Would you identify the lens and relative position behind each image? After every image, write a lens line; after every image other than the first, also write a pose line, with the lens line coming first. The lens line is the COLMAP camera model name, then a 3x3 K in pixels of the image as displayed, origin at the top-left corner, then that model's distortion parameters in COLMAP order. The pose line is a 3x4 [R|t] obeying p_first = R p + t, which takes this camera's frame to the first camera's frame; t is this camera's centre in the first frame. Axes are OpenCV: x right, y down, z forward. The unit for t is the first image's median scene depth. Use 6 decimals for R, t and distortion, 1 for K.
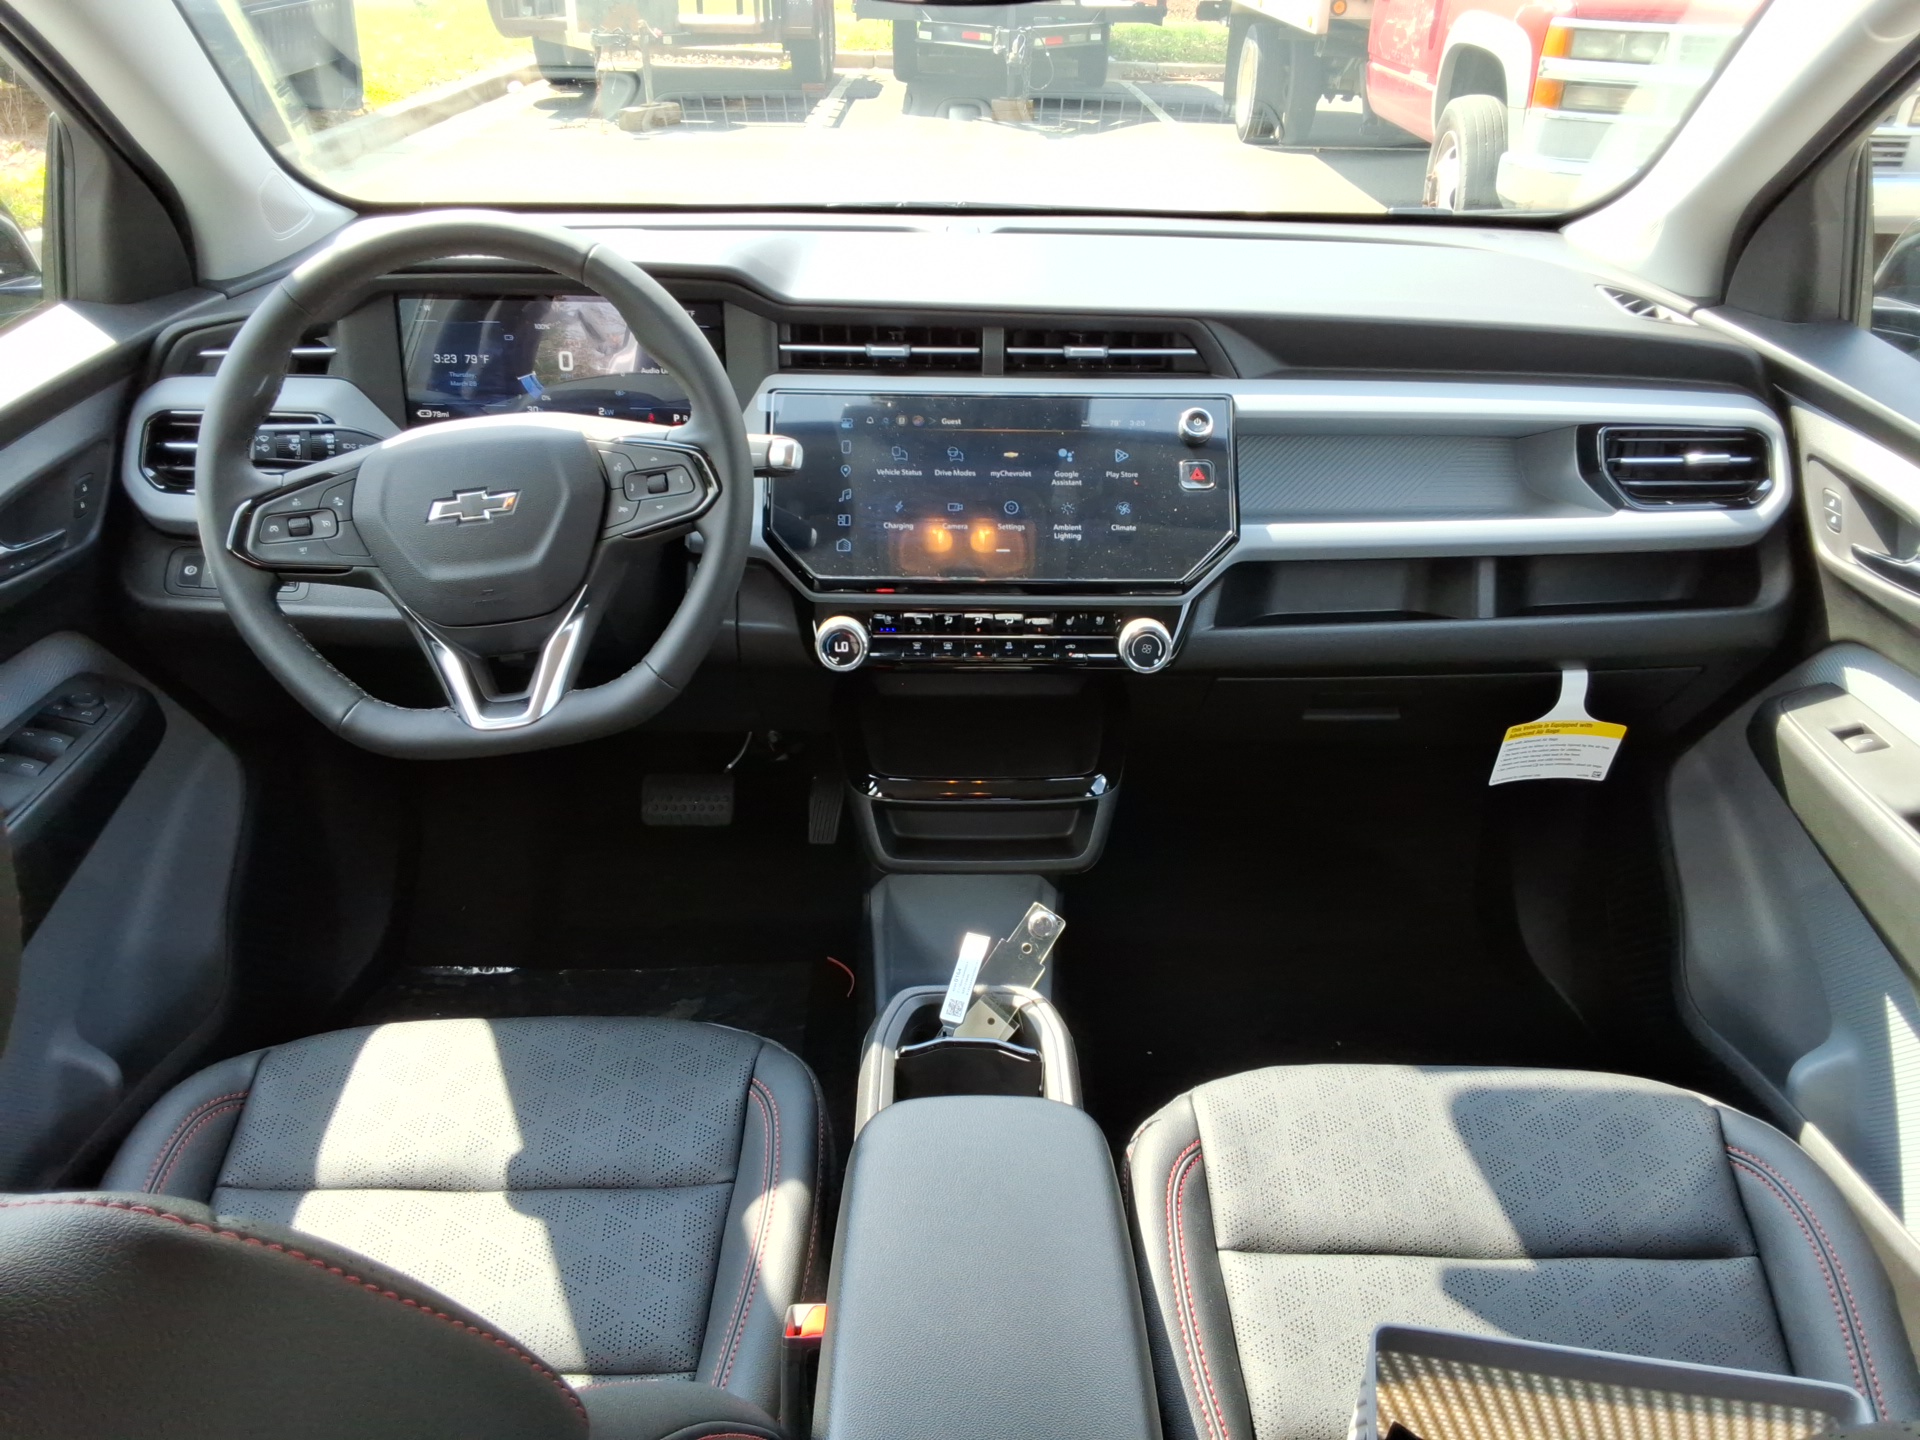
lens RADIAL K [[1549.8, 0, 1001.4], [0, 1549.8, 694.8], [0, 0, 1]] dist [0.093139, -0.137610]
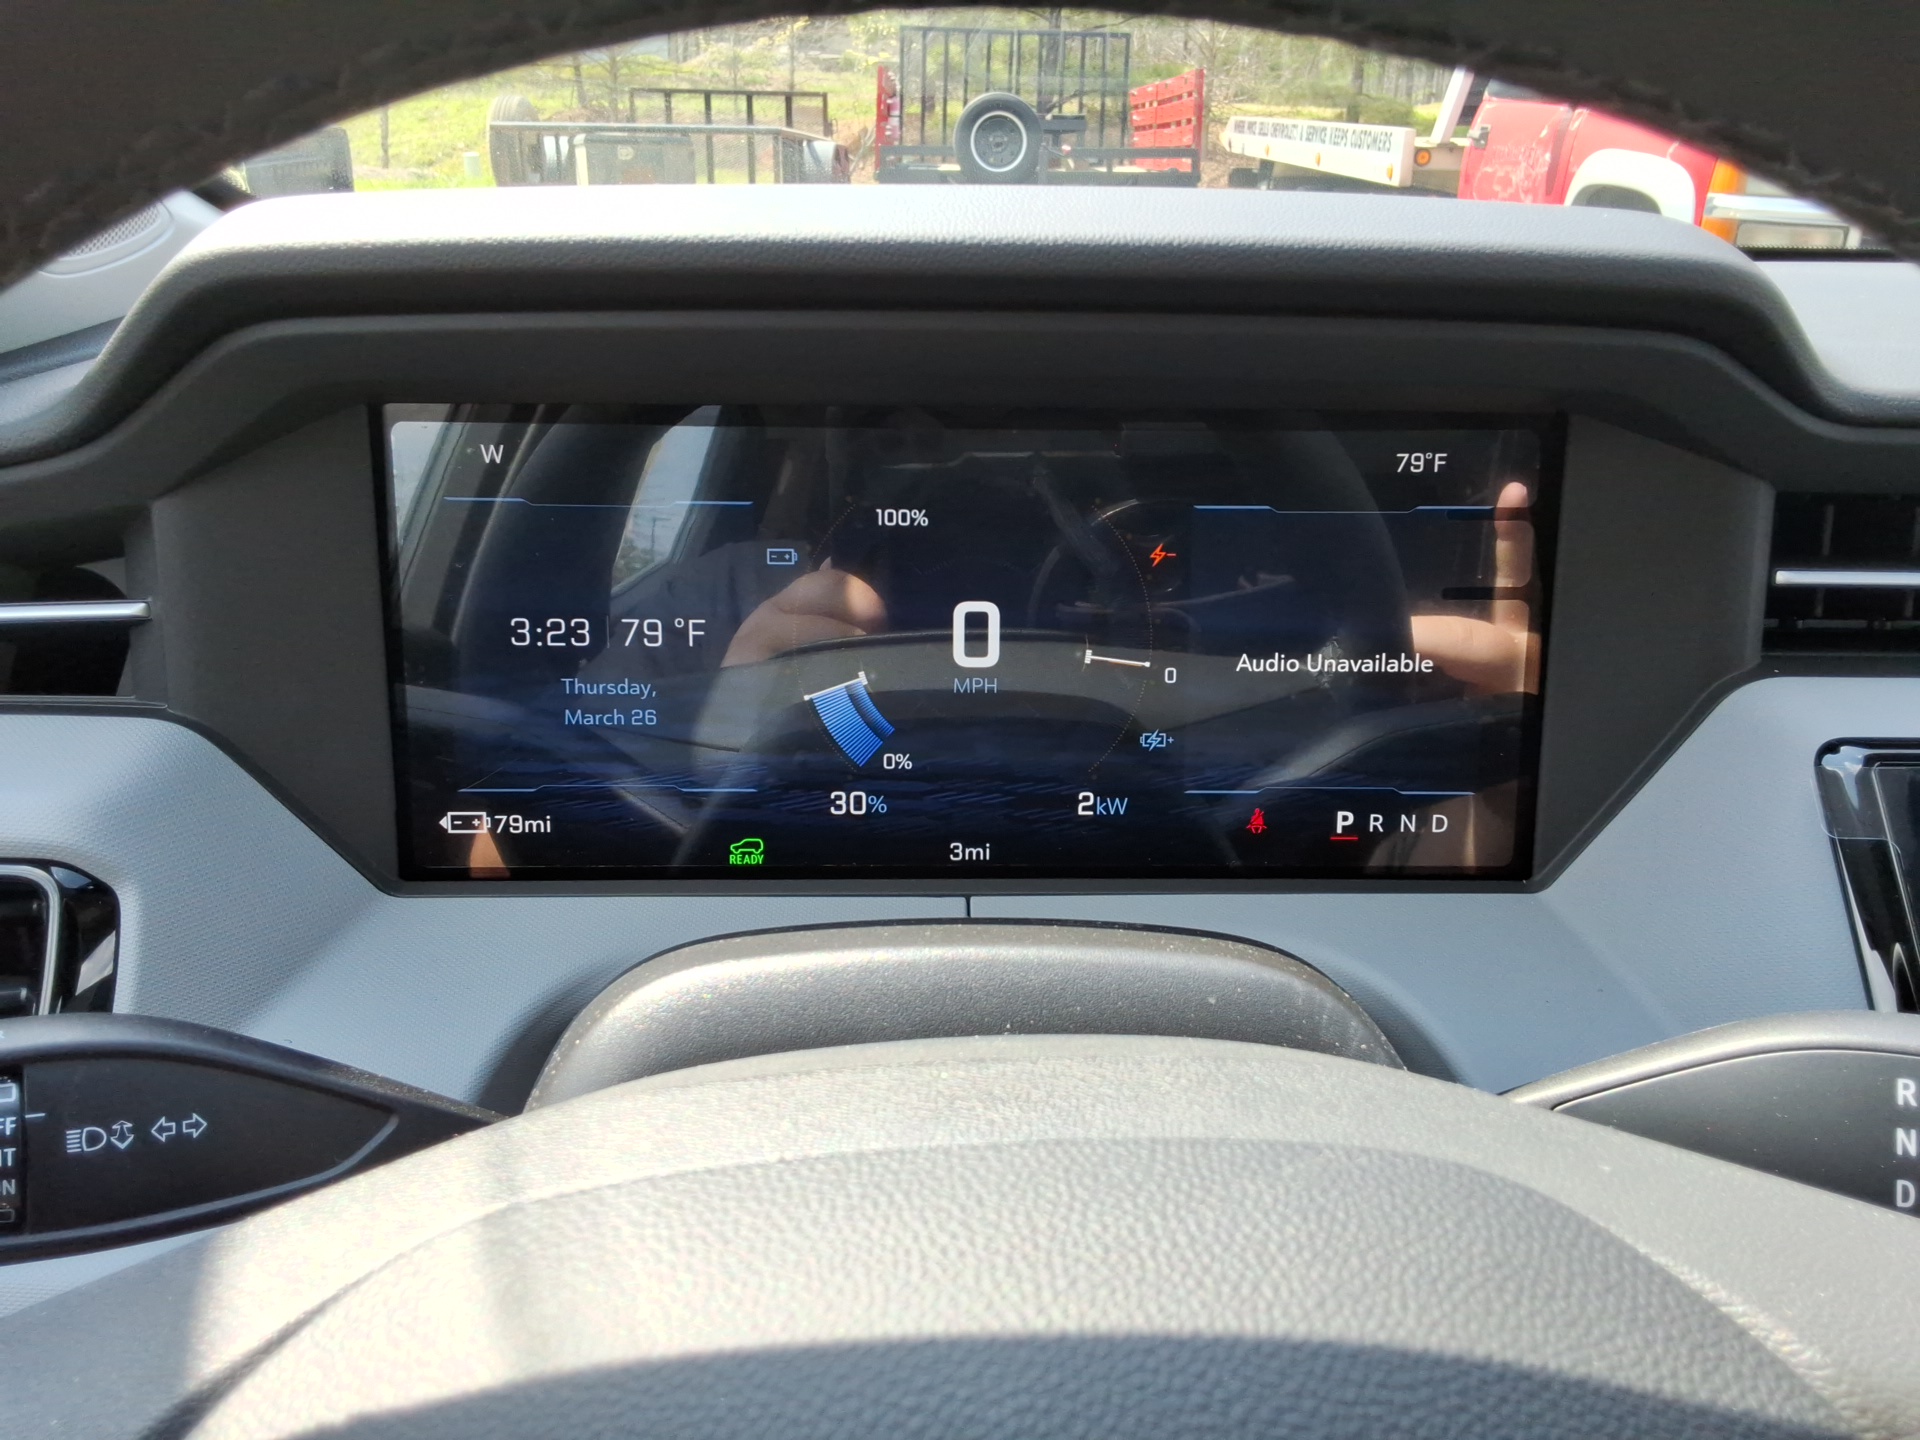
lens RADIAL K [[1549.8, 0, 991.1], [0, 1549.8, 717.6], [0, 0, 1]] dist [0.093139, -0.137610]
pose [[0.999976, -0.006891, 0.000414, -0.283546], [0.006900, 0.995718, -0.092184, -0.177406], [0.000223, 0.092185, 0.995742, 0.743945]]
